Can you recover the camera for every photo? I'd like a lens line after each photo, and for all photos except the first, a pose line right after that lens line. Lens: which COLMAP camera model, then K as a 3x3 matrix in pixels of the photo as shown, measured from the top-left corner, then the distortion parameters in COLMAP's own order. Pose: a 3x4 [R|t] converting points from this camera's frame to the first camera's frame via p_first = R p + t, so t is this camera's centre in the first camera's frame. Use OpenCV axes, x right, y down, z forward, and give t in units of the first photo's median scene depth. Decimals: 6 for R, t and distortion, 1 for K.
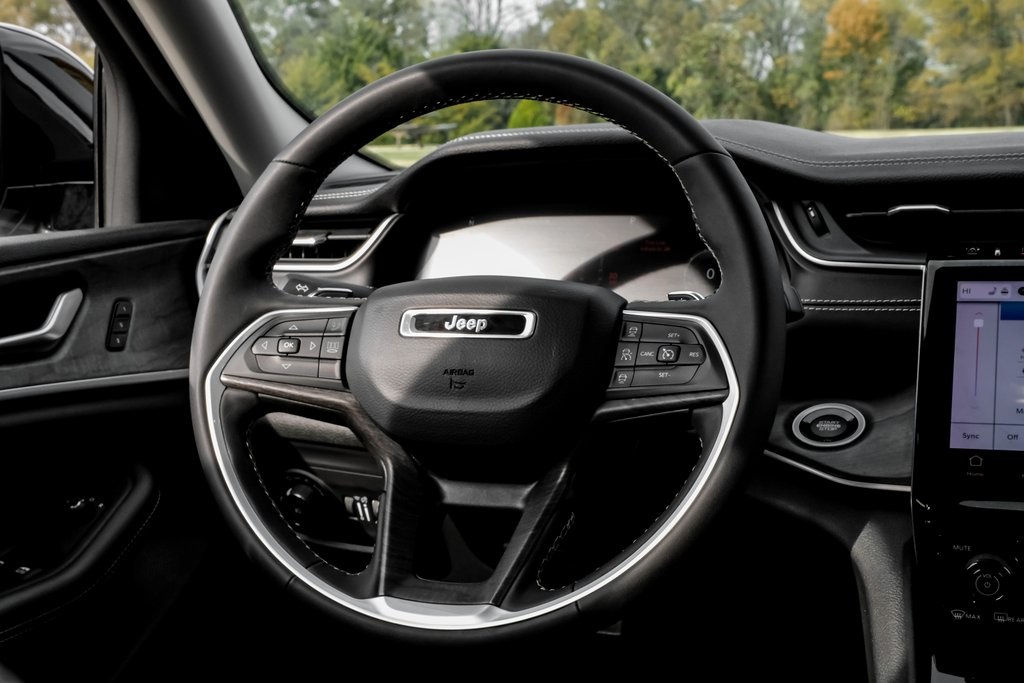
lens RADIAL K [[1517.6, 0, 512.0], [0, 1517.6, 341.5], [0, 0, 1]] dist [0.002794, -0.023245]
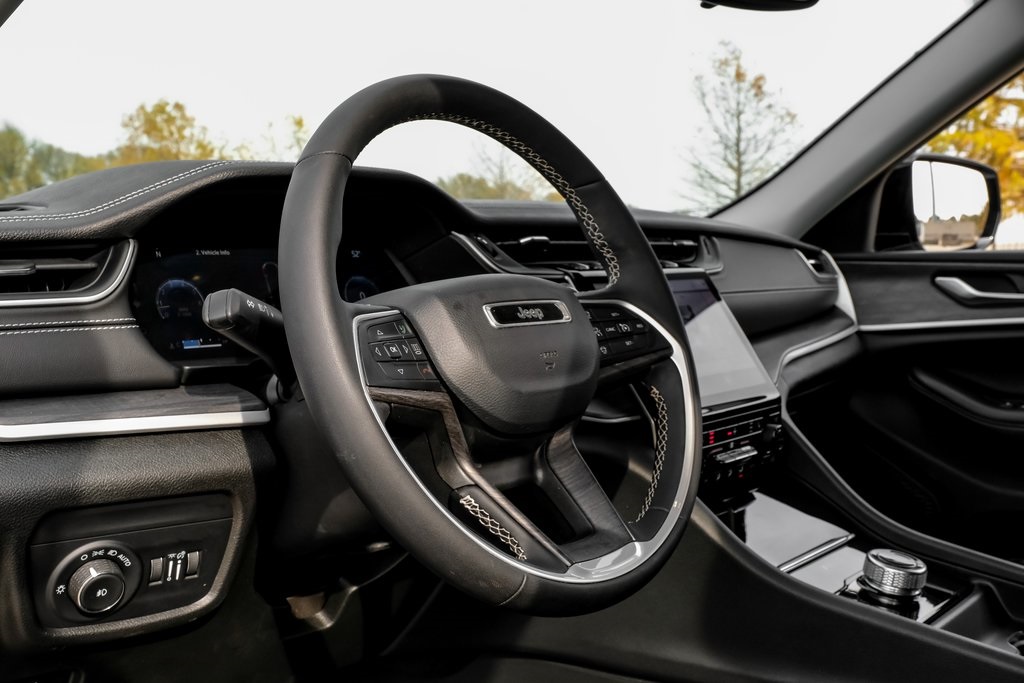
lens RADIAL K [[1099.2, 0, 512.0], [0, 1099.2, 341.5], [0, 0, 1]] dist [-0.079666, 0.261249]
pose [[0.336288, -0.041363, 0.940851, -0.756842], [0.129823, 0.991533, -0.002811, 0.009163], [-0.932768, 0.123089, 0.338810, 0.709744]]
